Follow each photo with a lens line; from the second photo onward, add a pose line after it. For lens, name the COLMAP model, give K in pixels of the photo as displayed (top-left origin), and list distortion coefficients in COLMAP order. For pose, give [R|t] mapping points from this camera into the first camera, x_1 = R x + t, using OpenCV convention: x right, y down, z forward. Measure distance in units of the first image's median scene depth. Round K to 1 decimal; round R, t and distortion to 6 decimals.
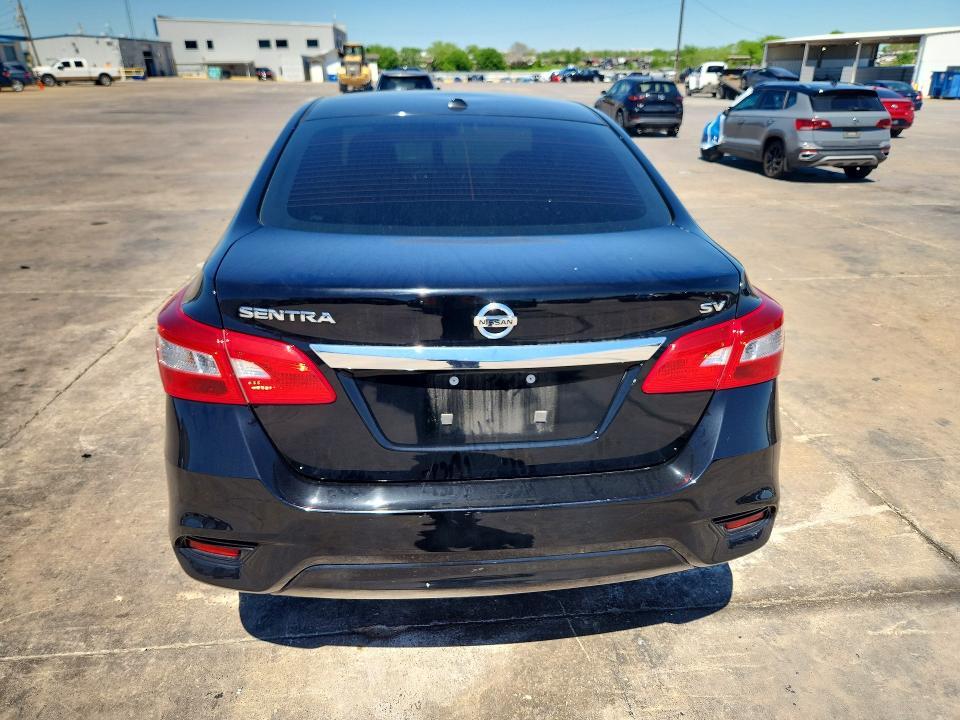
lens RADIAL K [[752.2, 0, 480.8], [0, 752.2, 351.9], [0, 0, 1]] dist [0.014392, 0.003801]
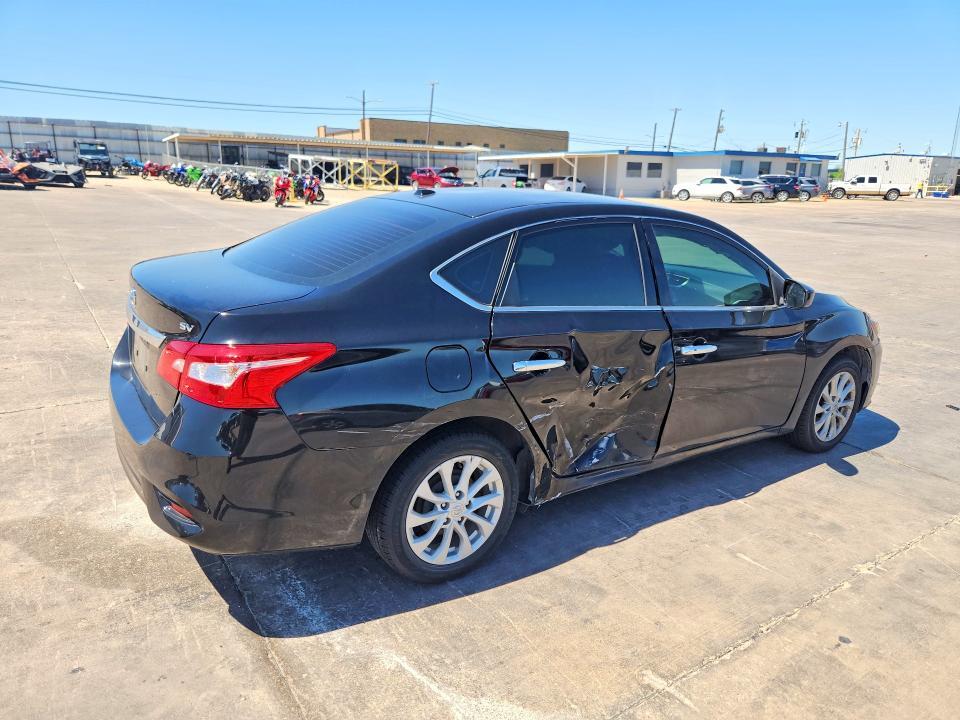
lens RADIAL K [[752.2, 0, 472.3], [0, 752.2, 357.8], [0, 0, 1]] dist [0.014392, 0.003801]
pose [[0.380396, 0.232368, -0.895156, 0.264603], [-0.354970, 0.930468, 0.090690, -0.047715], [0.853988, 0.283256, 0.436430, 0.136286]]
